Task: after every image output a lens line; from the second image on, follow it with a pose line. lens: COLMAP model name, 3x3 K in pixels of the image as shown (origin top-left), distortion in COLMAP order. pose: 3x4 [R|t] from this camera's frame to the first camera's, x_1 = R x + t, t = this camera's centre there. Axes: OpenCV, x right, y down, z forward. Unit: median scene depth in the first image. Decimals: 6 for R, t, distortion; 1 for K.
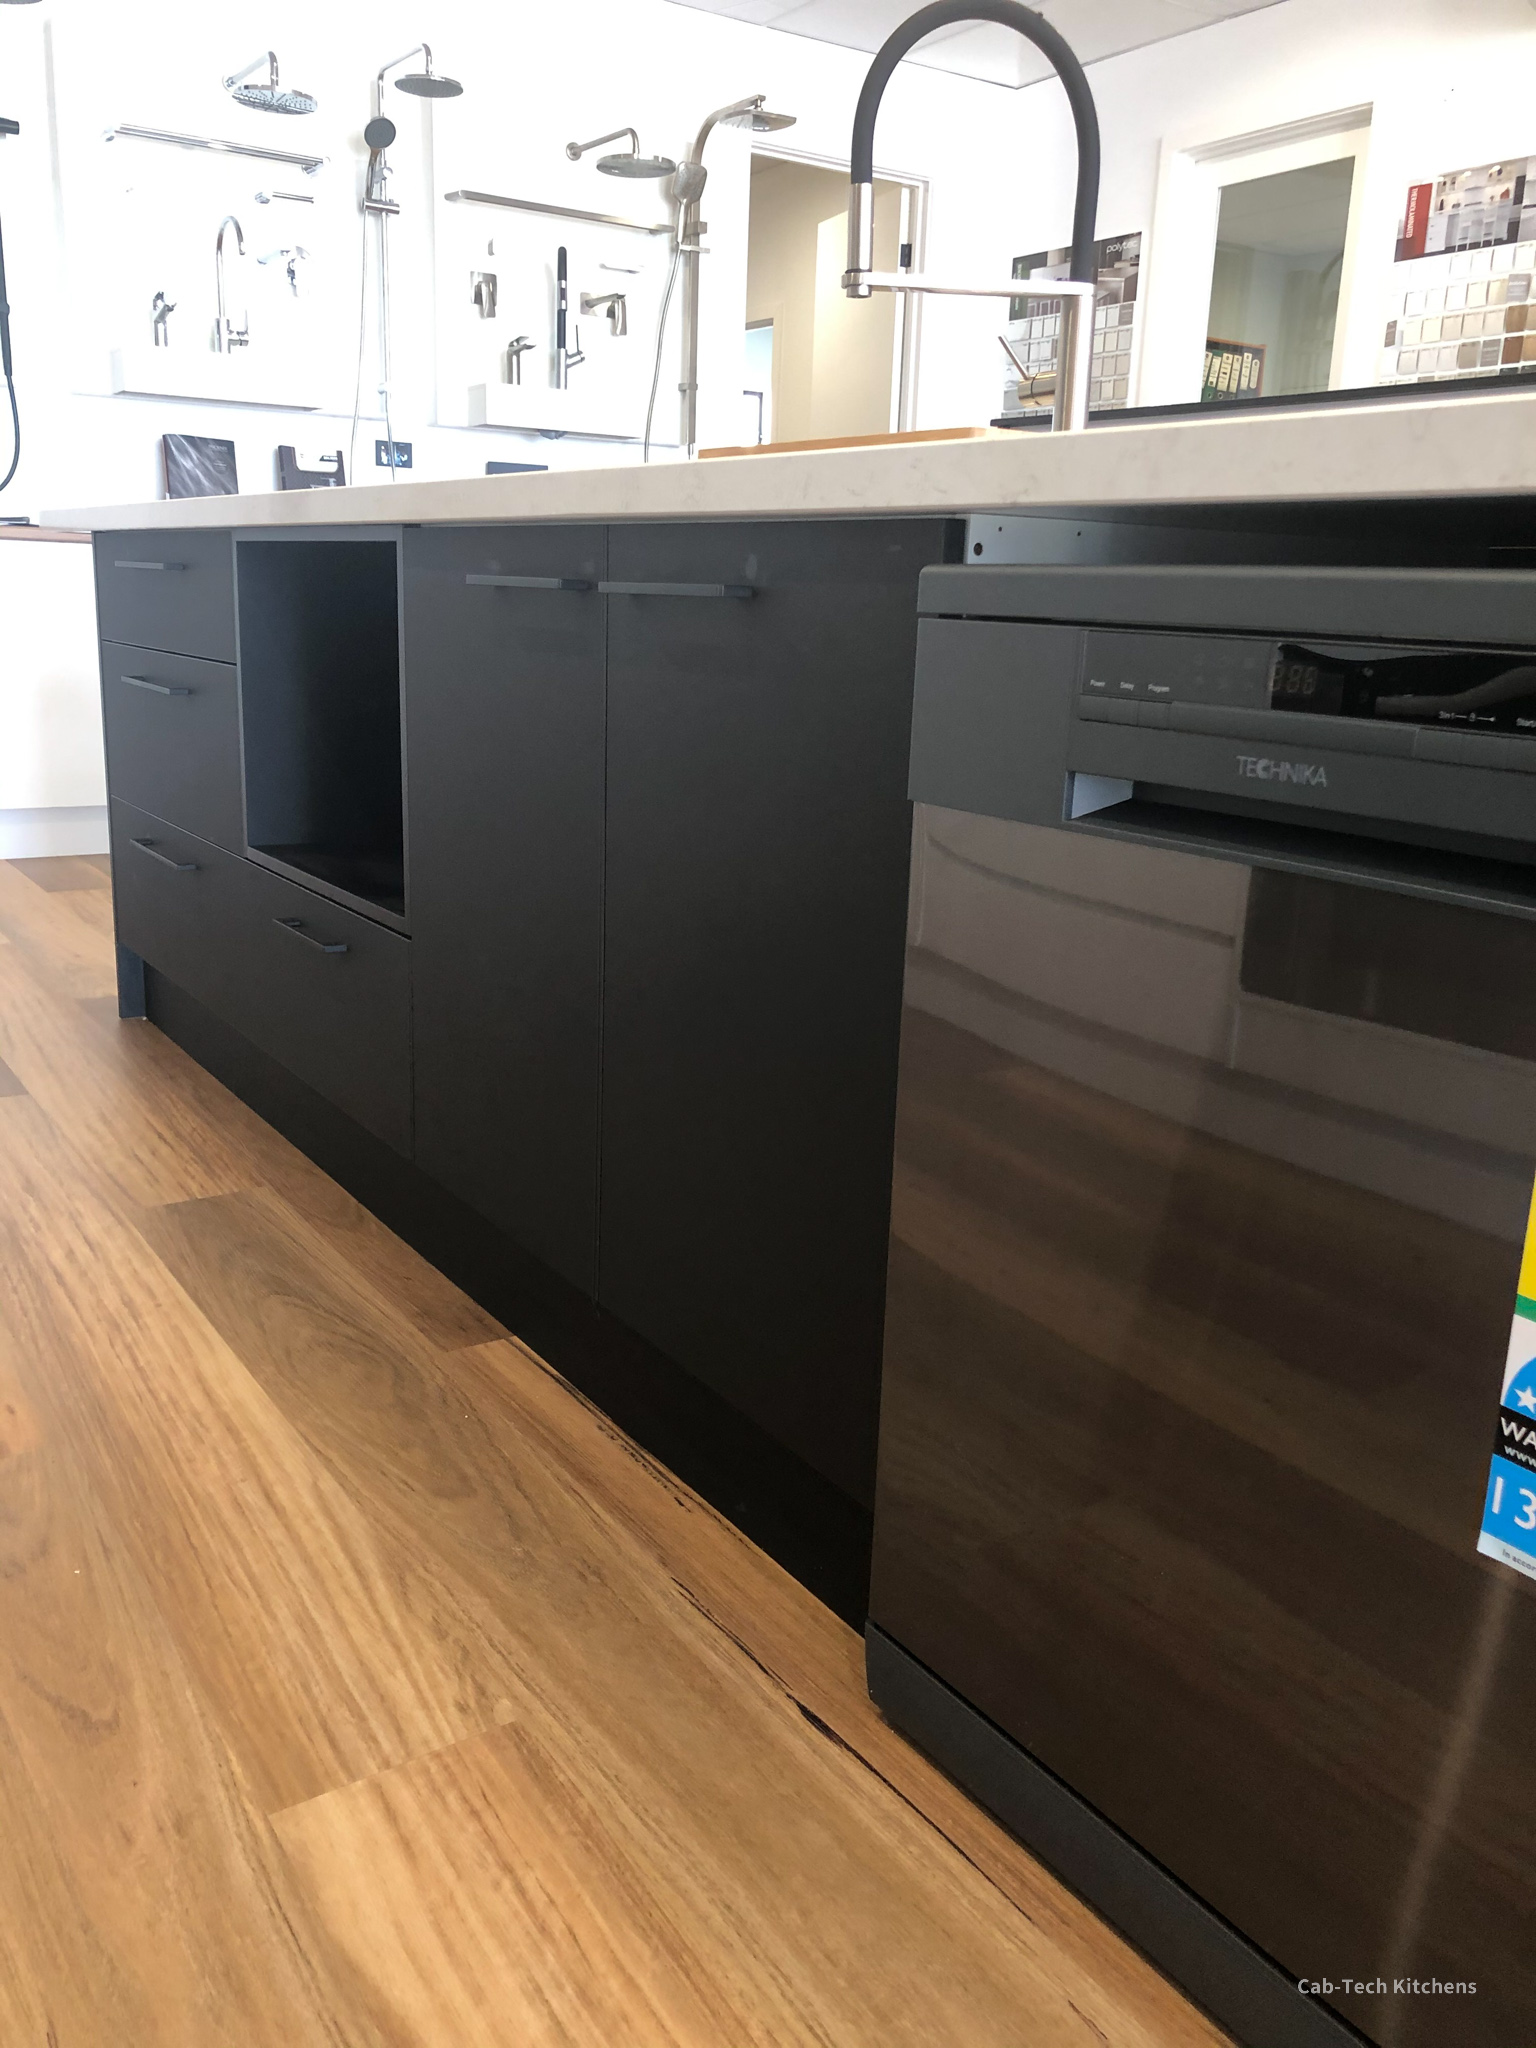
lens RADIAL K [[1712.6, 0, 768.0], [0, 1712.6, 1024.0], [0, 0, 1]] dist [-0.061406, 0.125679]
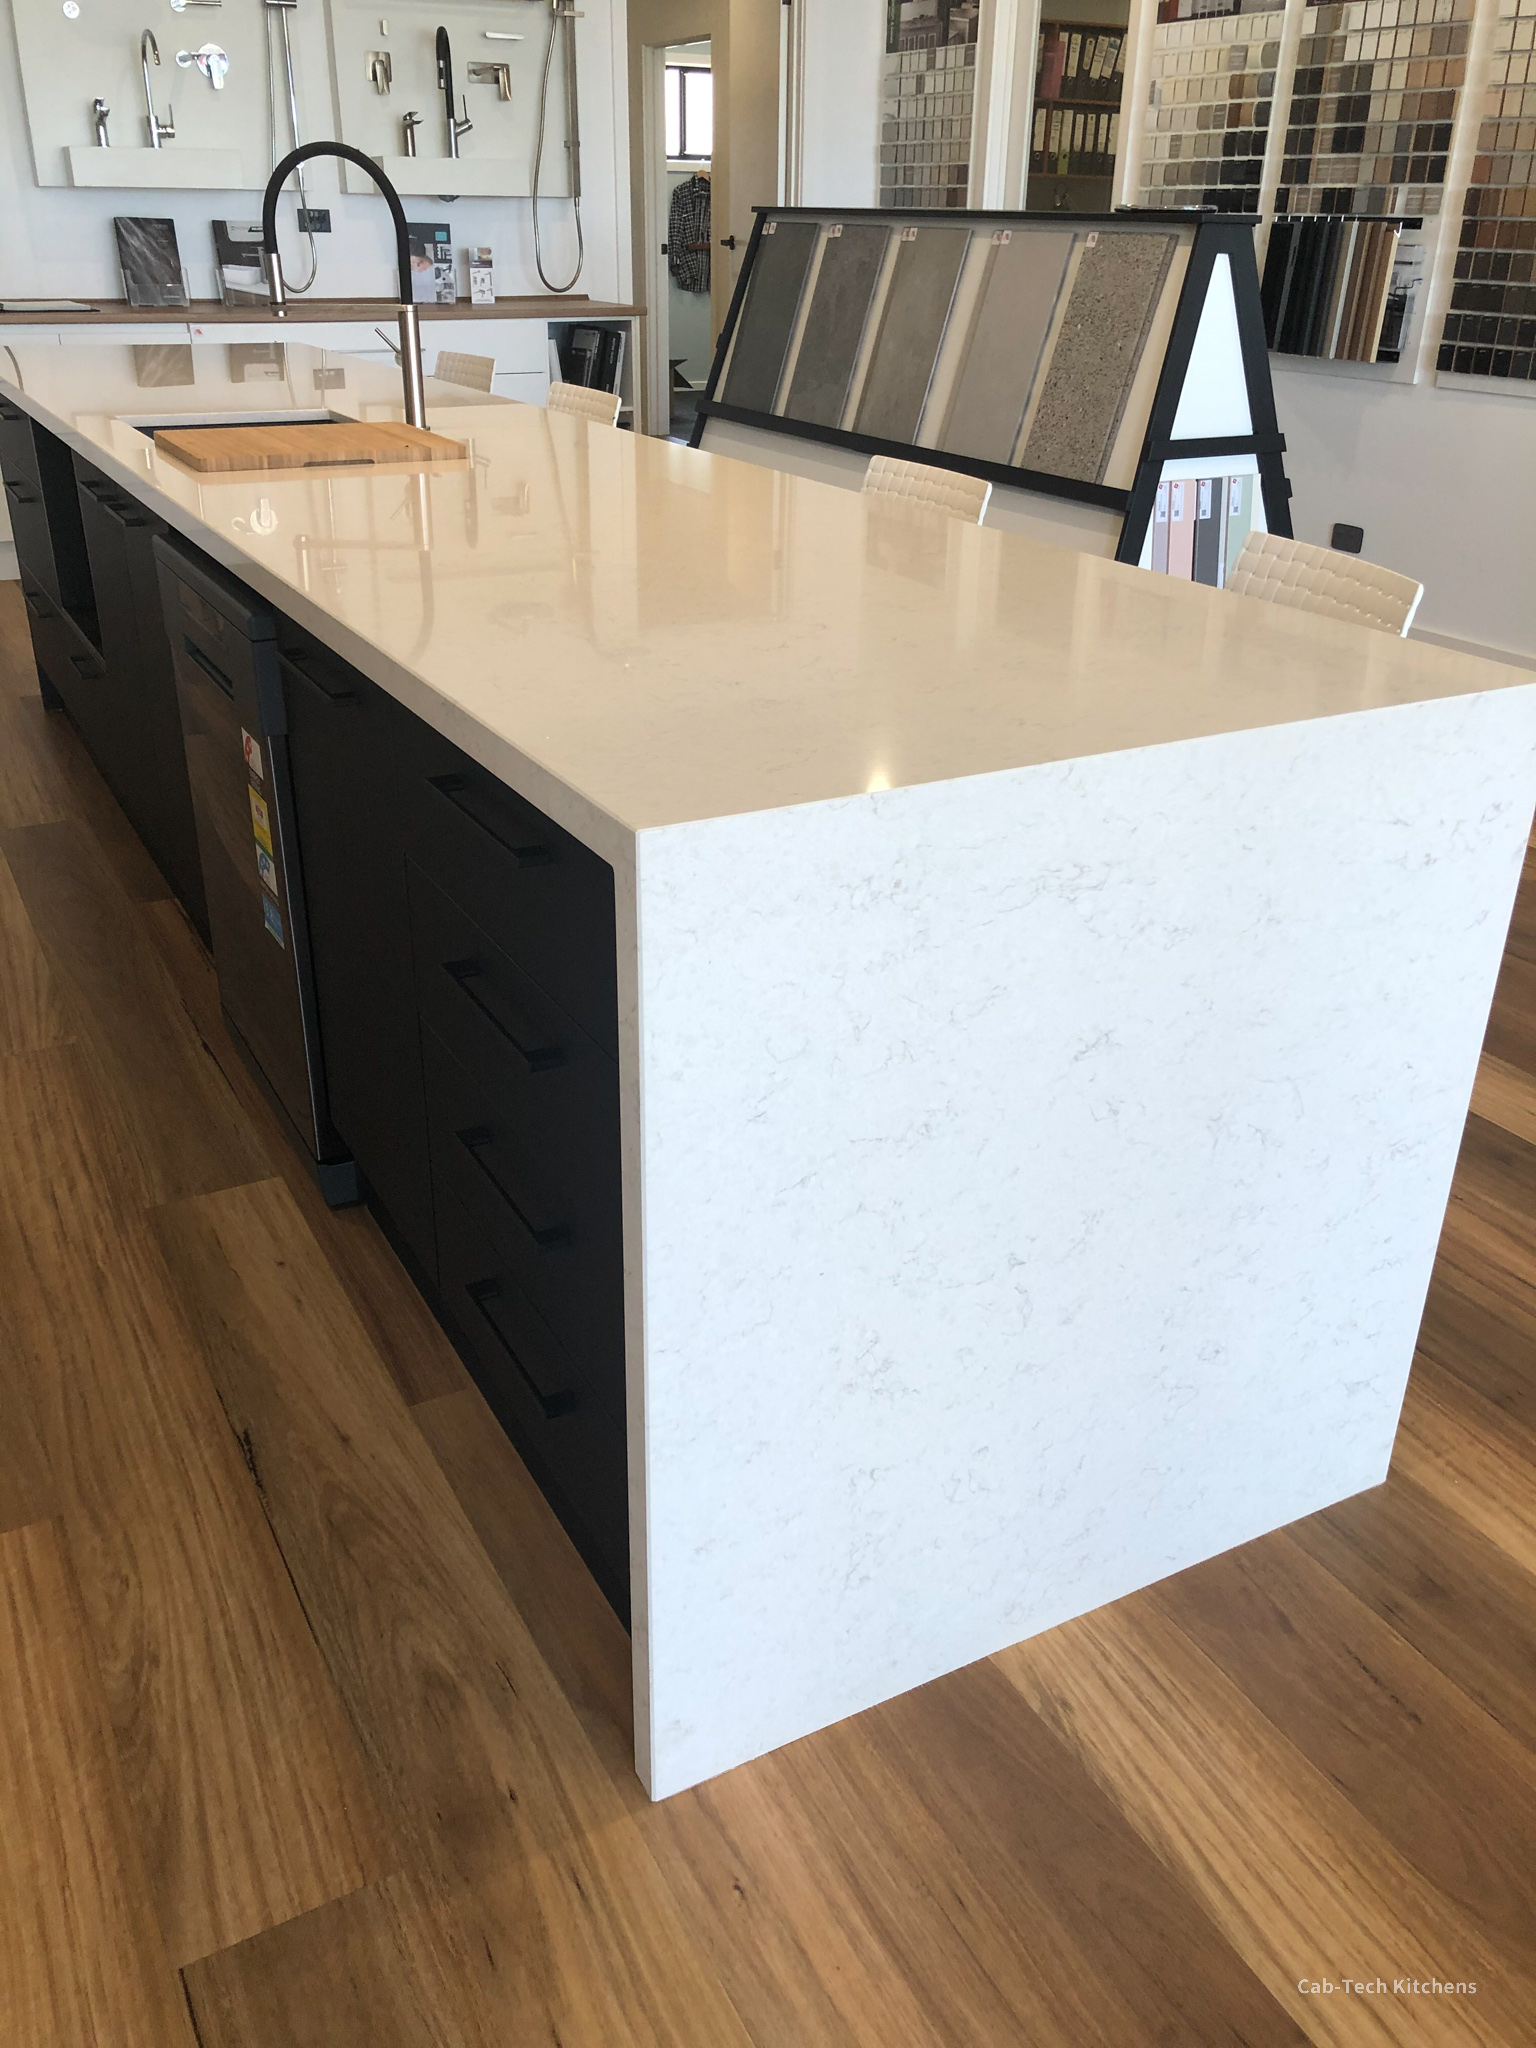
lens RADIAL K [[1700.8, 0, 768.0], [0, 1700.8, 1024.0], [0, 0, 1]] dist [0.020854, -0.005947]
pose [[0.995822, 0.020373, -0.089015, 0.220234], [-0.002873, 0.981304, 0.192445, -0.013240], [0.091272, -0.191385, 0.977262, -0.258186]]
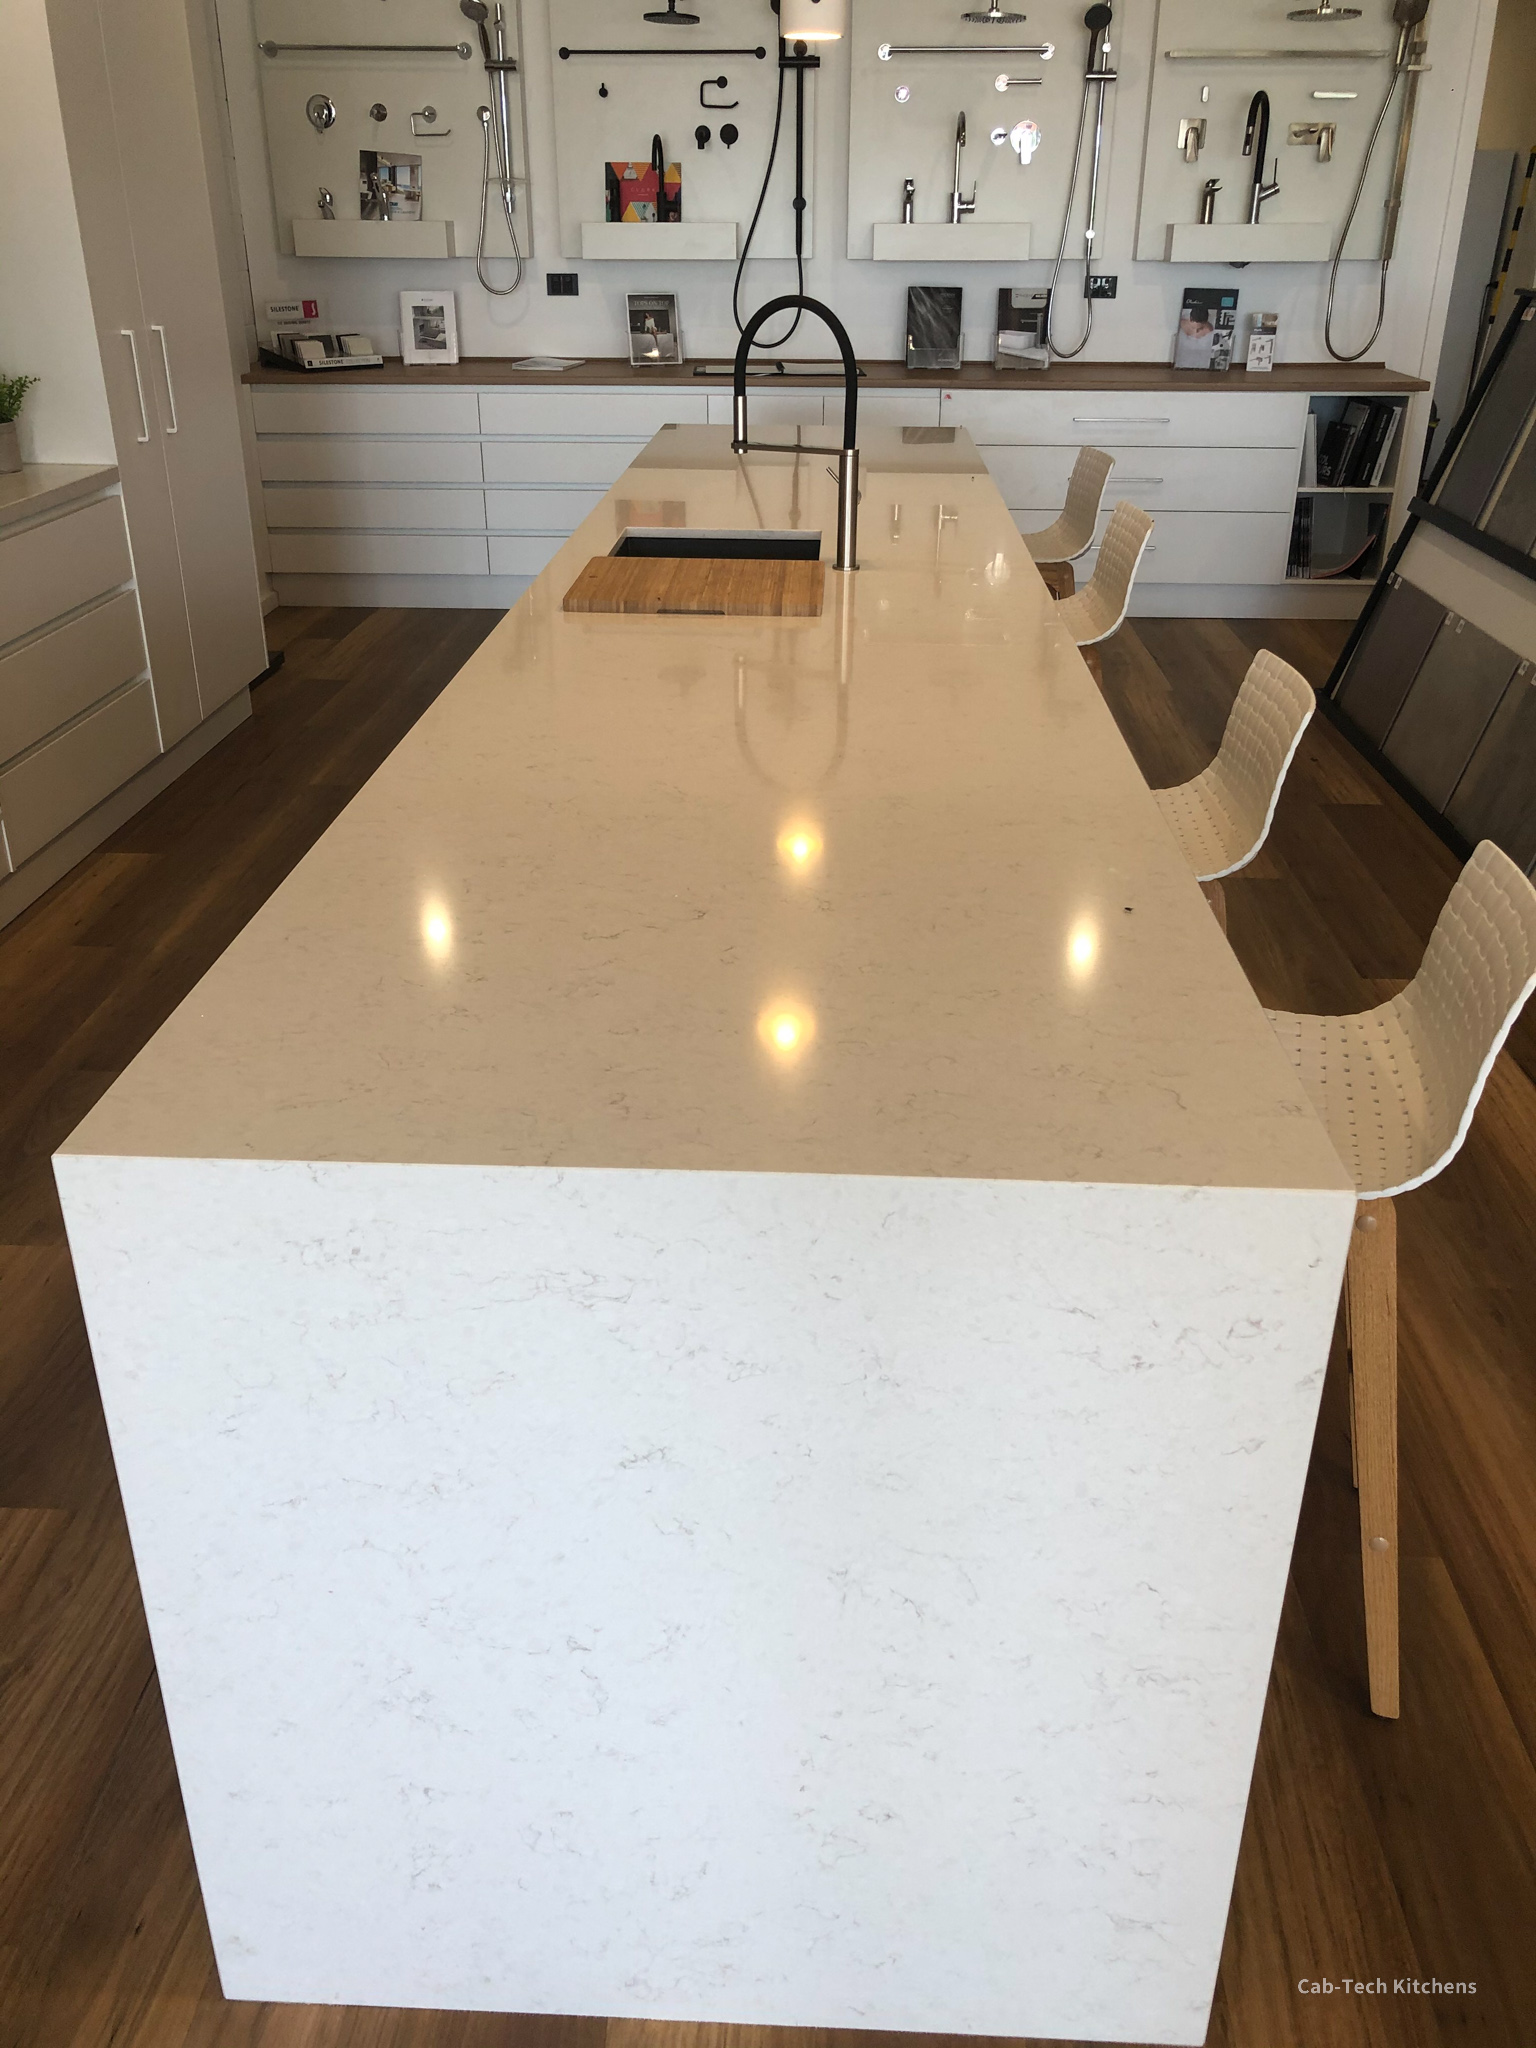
lens RADIAL K [[1683.3, 0, 768.0], [0, 1683.3, 1024.0], [0, 0, 1]] dist [0.037368, -0.043710]
pose [[0.804163, 0.232915, -0.546875, 0.377109], [-0.124842, 0.965692, 0.227713, -0.074696], [0.581151, -0.114846, 0.805651, -0.170954]]
